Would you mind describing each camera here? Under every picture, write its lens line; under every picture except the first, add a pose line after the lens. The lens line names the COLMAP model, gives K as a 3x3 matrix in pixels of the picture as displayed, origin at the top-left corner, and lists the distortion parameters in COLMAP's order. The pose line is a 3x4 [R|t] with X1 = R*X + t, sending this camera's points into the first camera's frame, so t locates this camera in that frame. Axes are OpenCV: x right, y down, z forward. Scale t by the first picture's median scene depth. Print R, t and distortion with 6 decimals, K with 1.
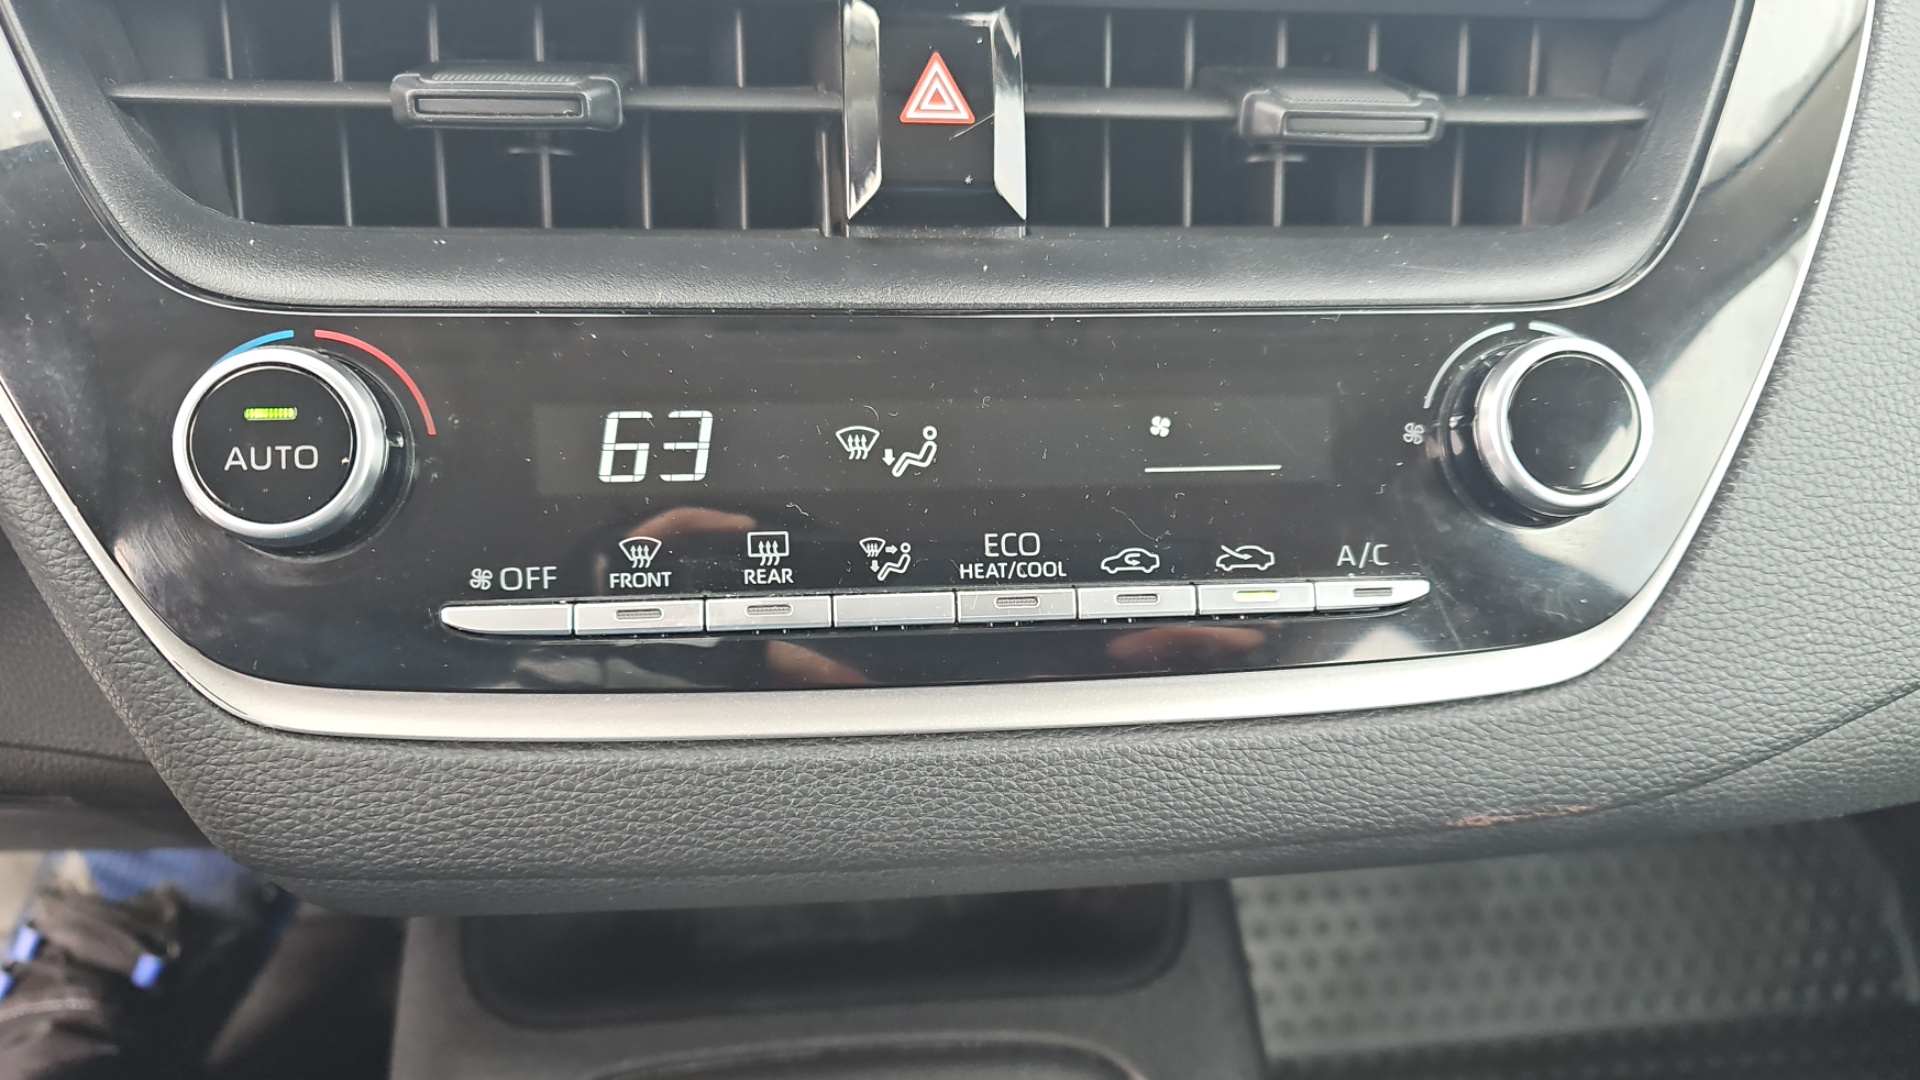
lens RADIAL K [[1368.5, 0, 960.0], [0, 1368.5, 540.0], [0, 0, 1]] dist [0.037633, -0.073182]
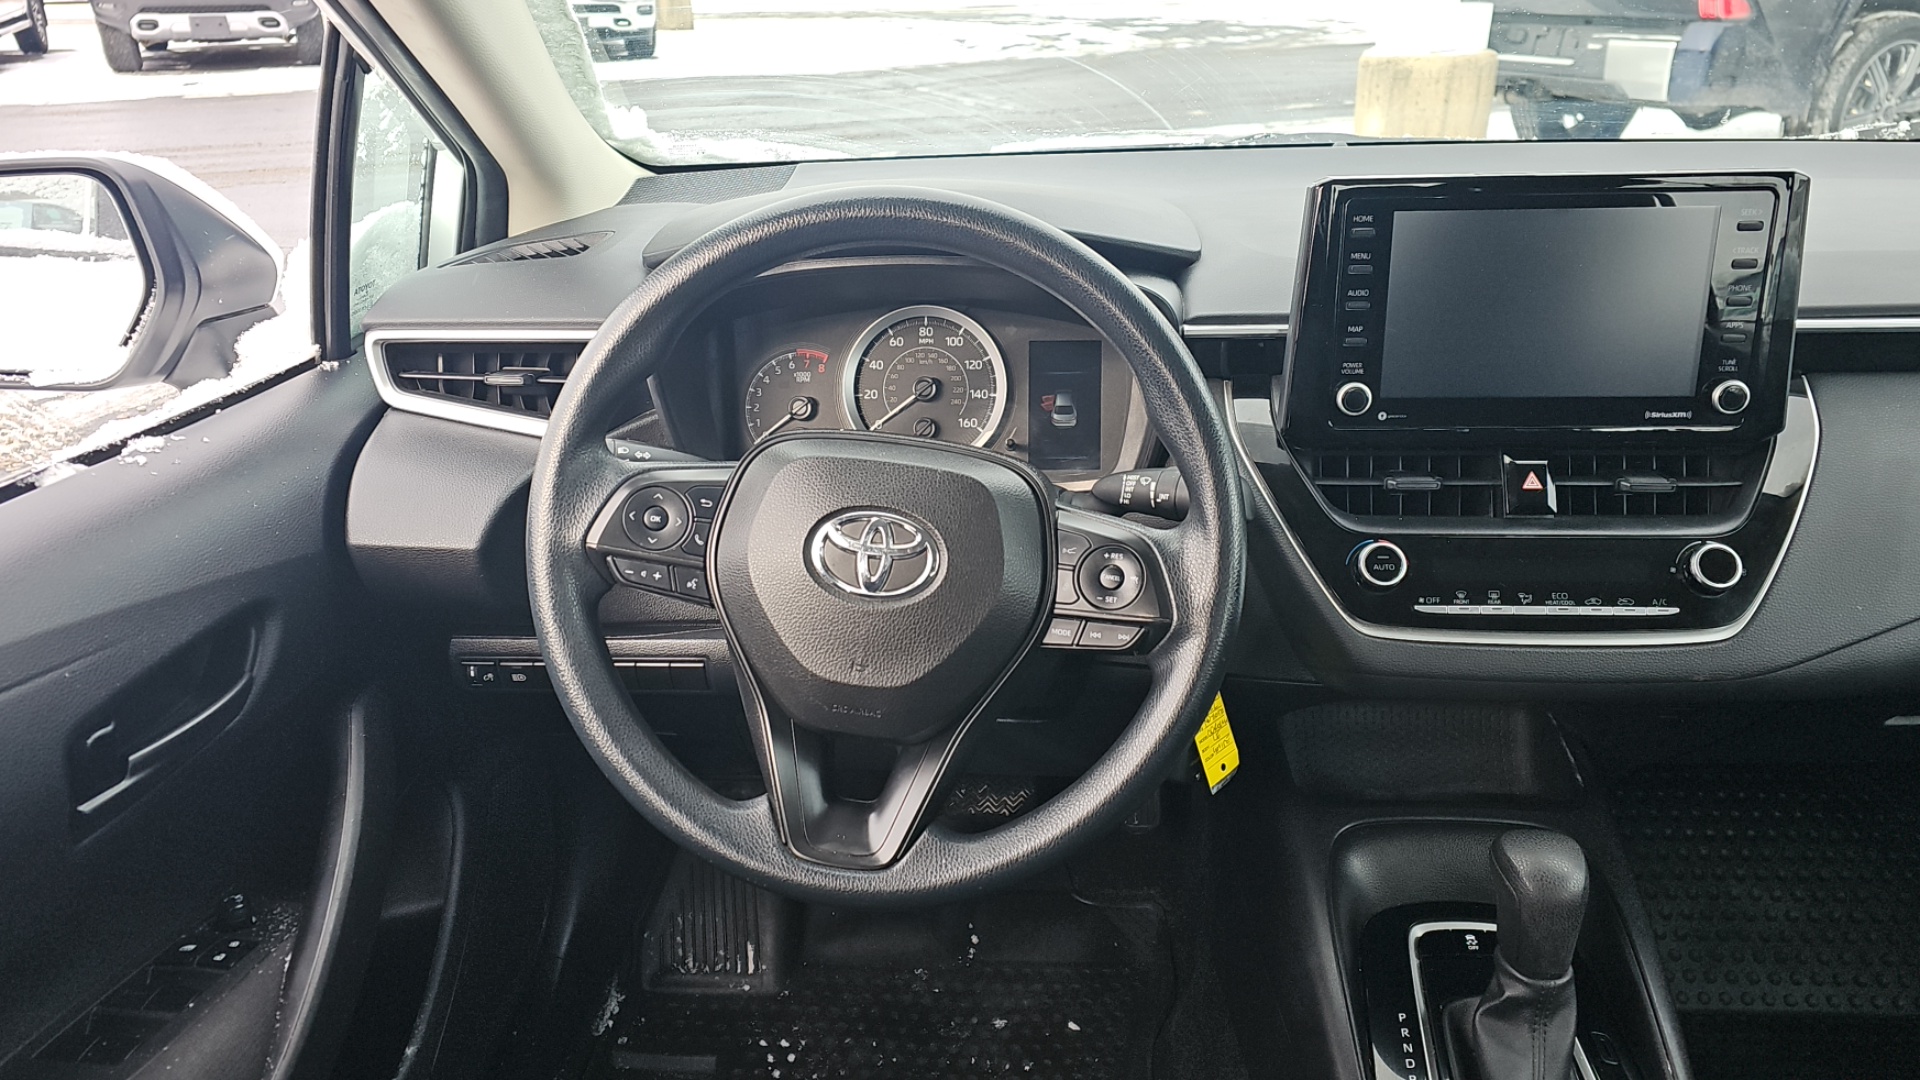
lens RADIAL K [[1334.9, 0, 967.1], [0, 1334.9, 552.0], [0, 0, 1]] dist [0.102532, -0.092914]
pose [[0.985255, 0.009052, -0.170852, -0.934458], [-0.040126, 0.982973, -0.179317, 0.620739], [0.166320, 0.183528, 0.968842, -2.939224]]
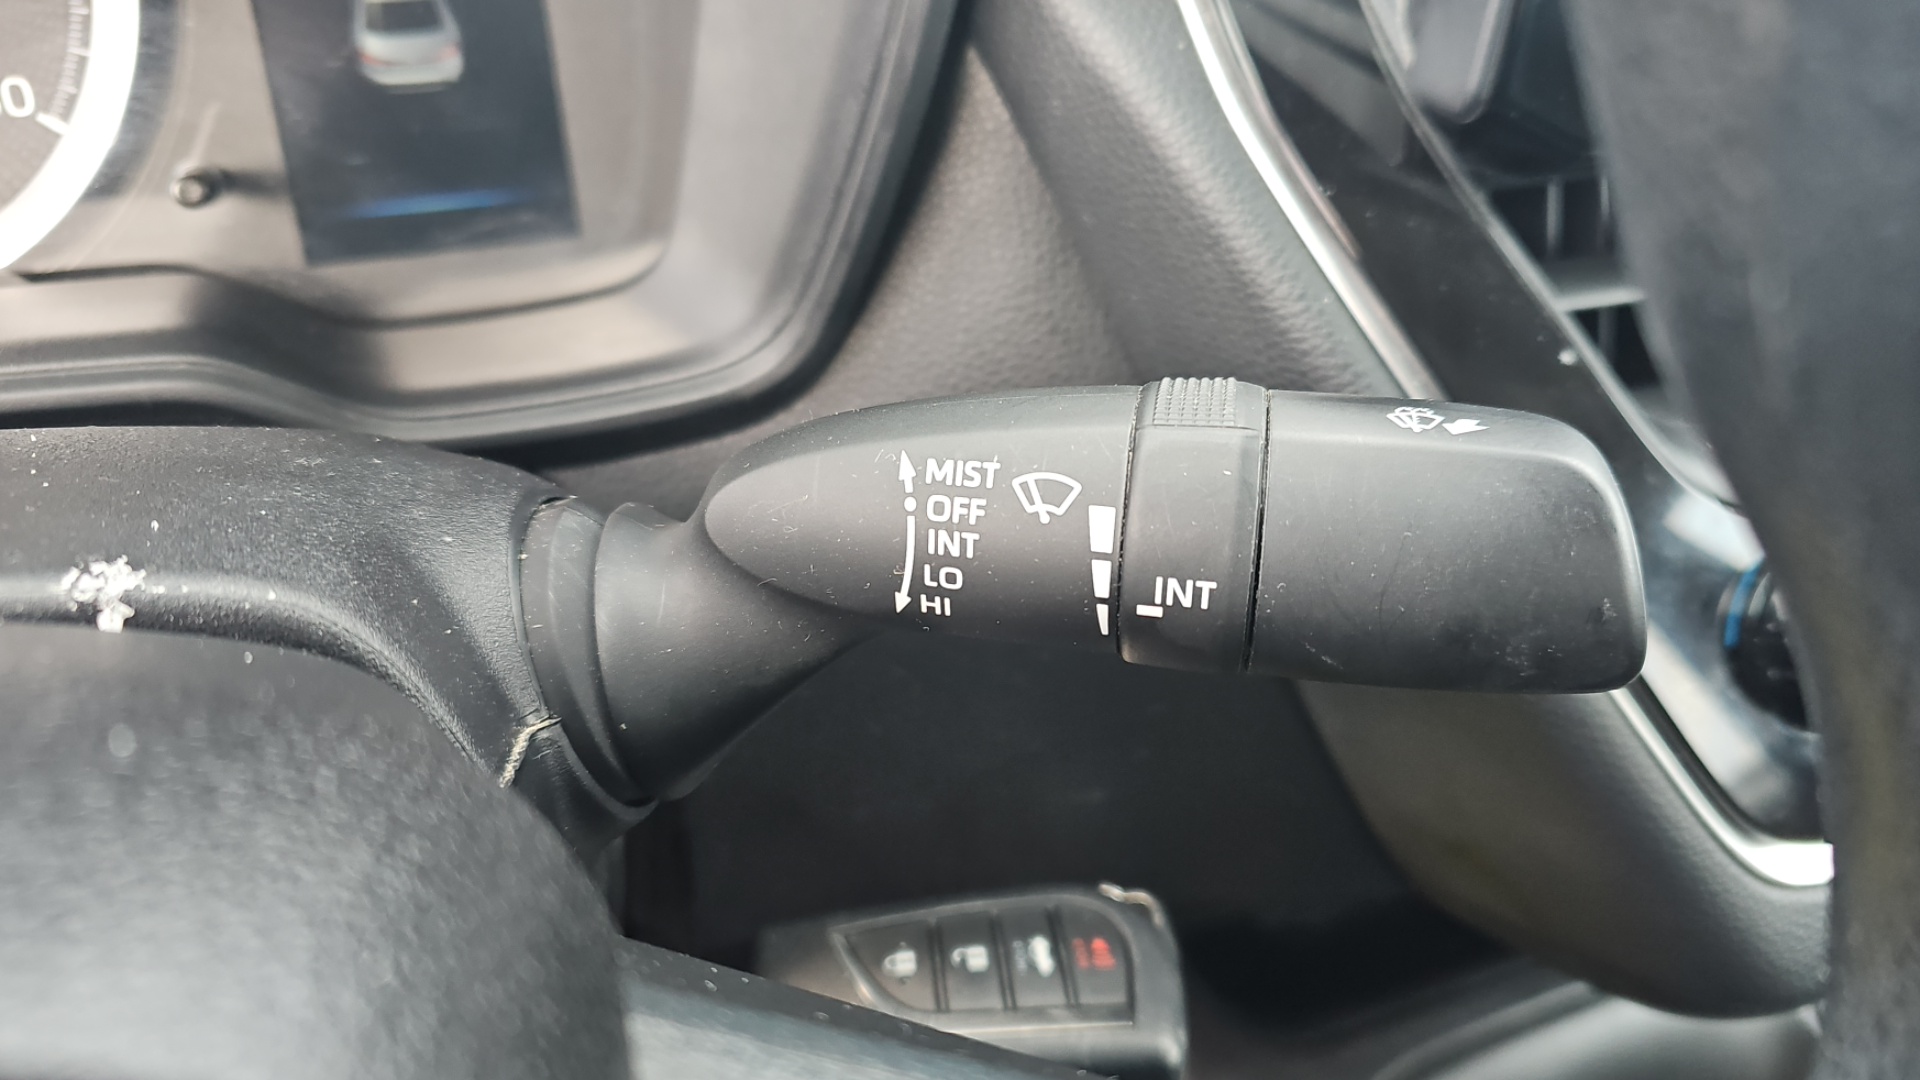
lens RADIAL K [[1343.8, 0, 963.9], [0, 1343.8, 536.9], [0, 0, 1]] dist [0.083000, -0.066779]
pose [[0.957619, -0.145082, 0.248833, -1.282110], [0.116448, 0.985141, 0.126244, -0.321625], [-0.263451, -0.091918, 0.960284, 0.086785]]
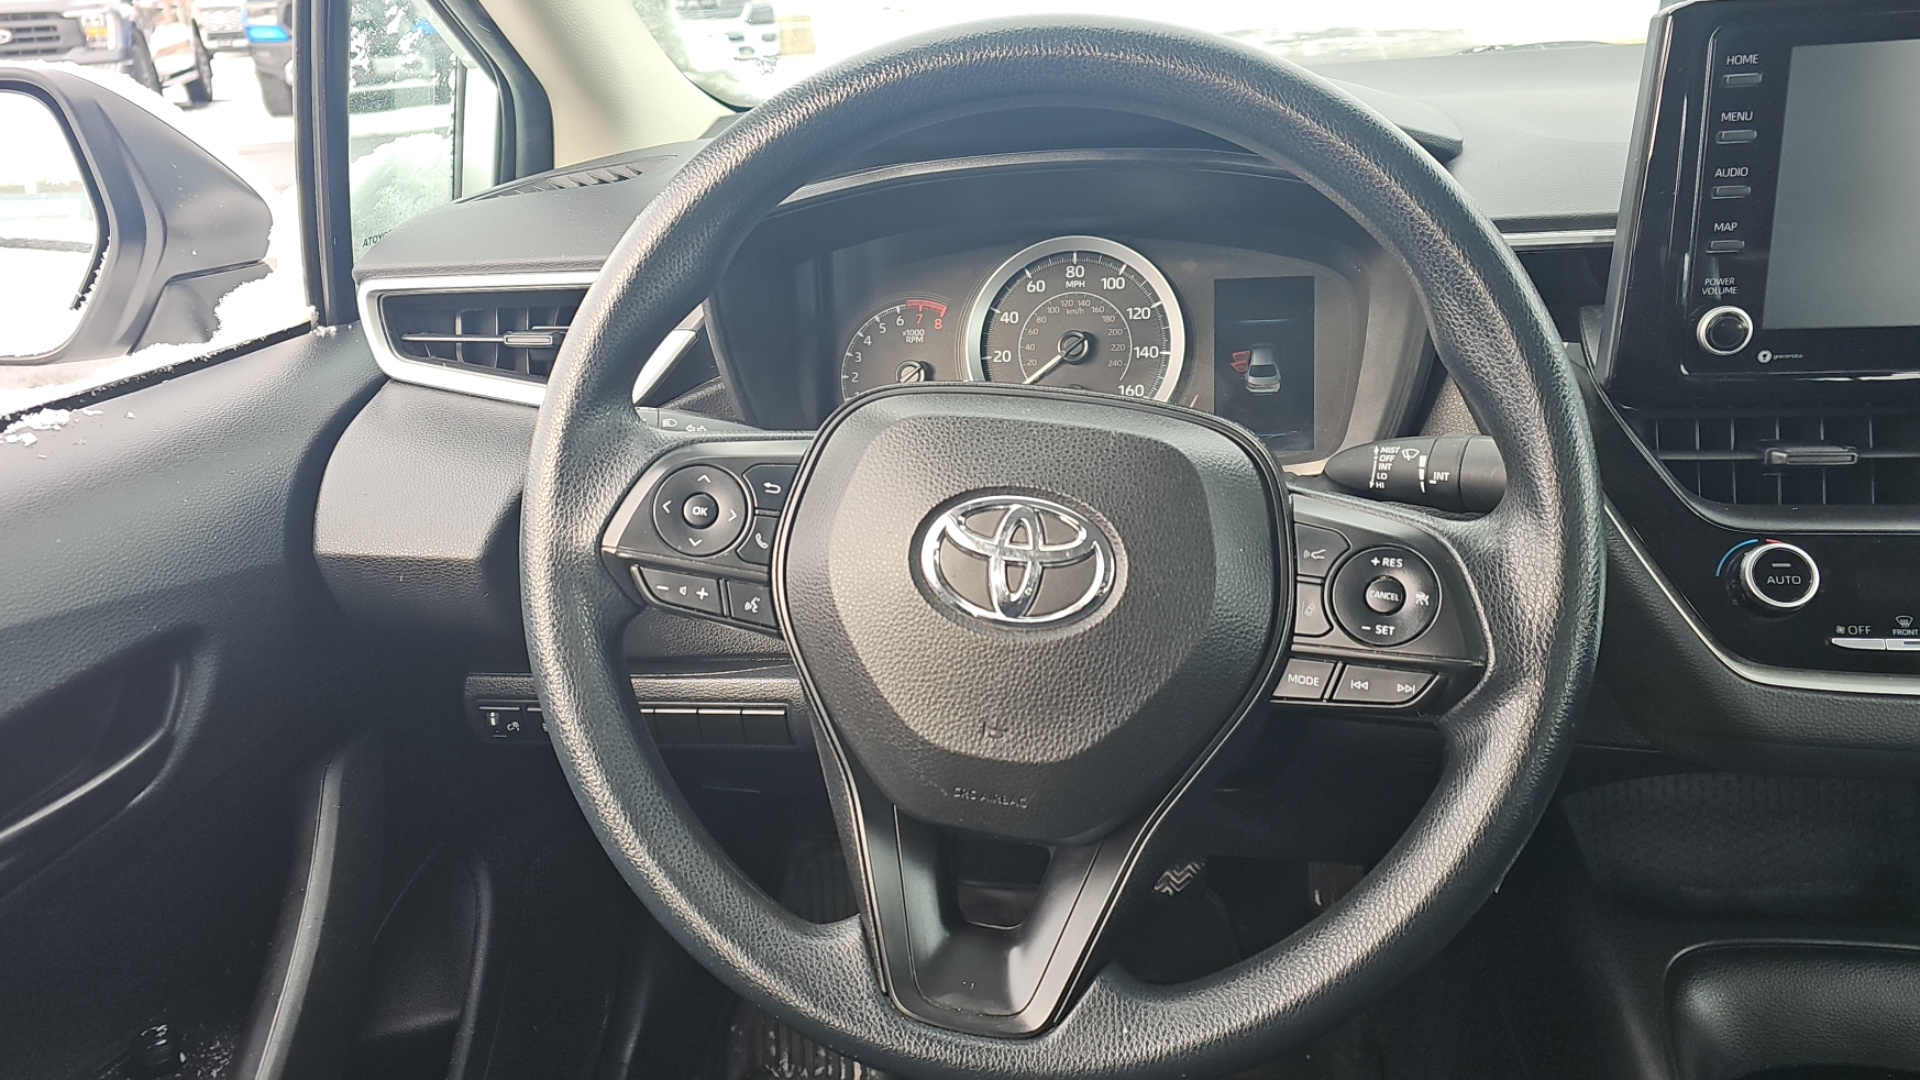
lens RADIAL K [[1343.8, 0, 963.9], [0, 1343.8, 536.9], [0, 0, 1]] dist [0.083000, -0.066779]
pose [[0.965346, -0.001105, -0.260970, -1.227388], [-0.053431, 0.977971, -0.201786, 0.457654], [0.255444, 0.208737, 0.944022, -1.901307]]
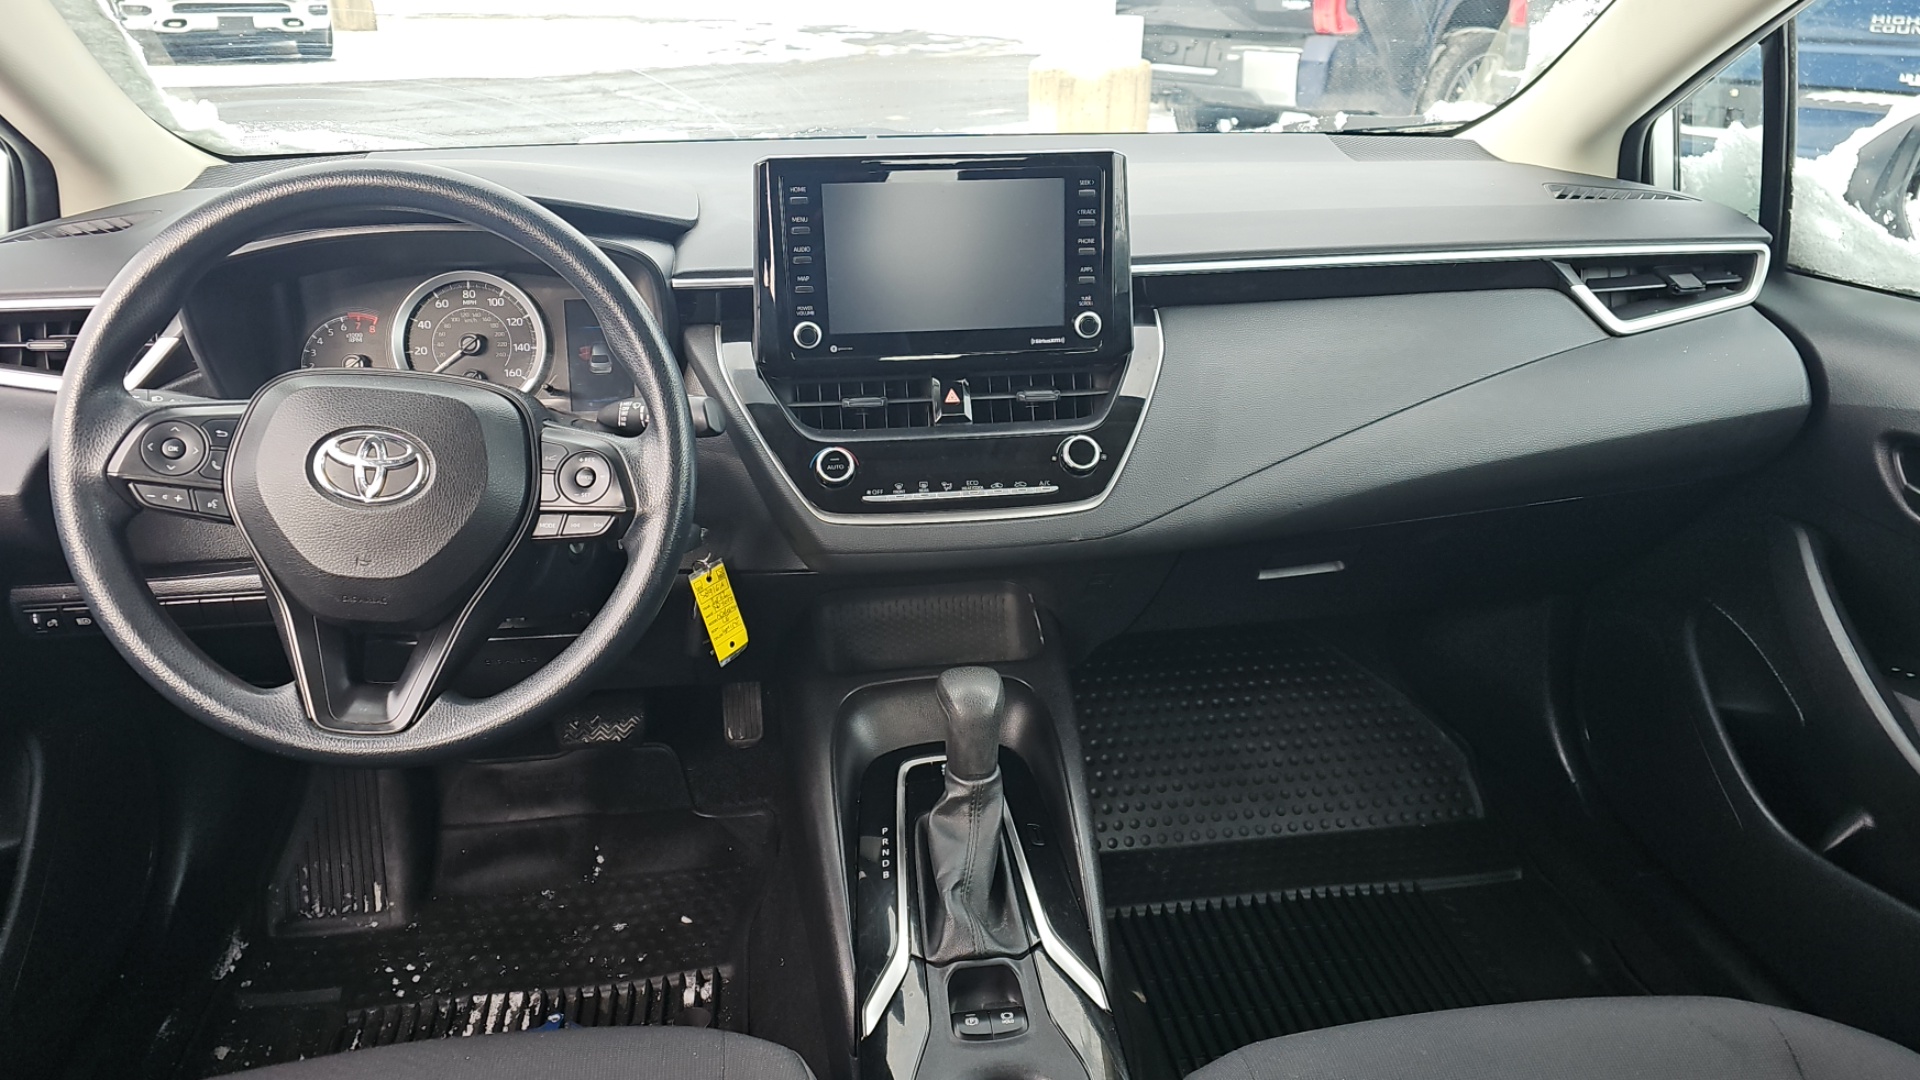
lens RADIAL K [[1343.8, 0, 963.9], [0, 1343.8, 536.9], [0, 0, 1]] dist [0.083000, -0.066779]
pose [[0.998494, -0.054280, 0.007955, -0.041569], [0.054795, 0.979702, -0.192826, 1.107238], [0.002673, 0.192972, 0.981201, -3.653369]]
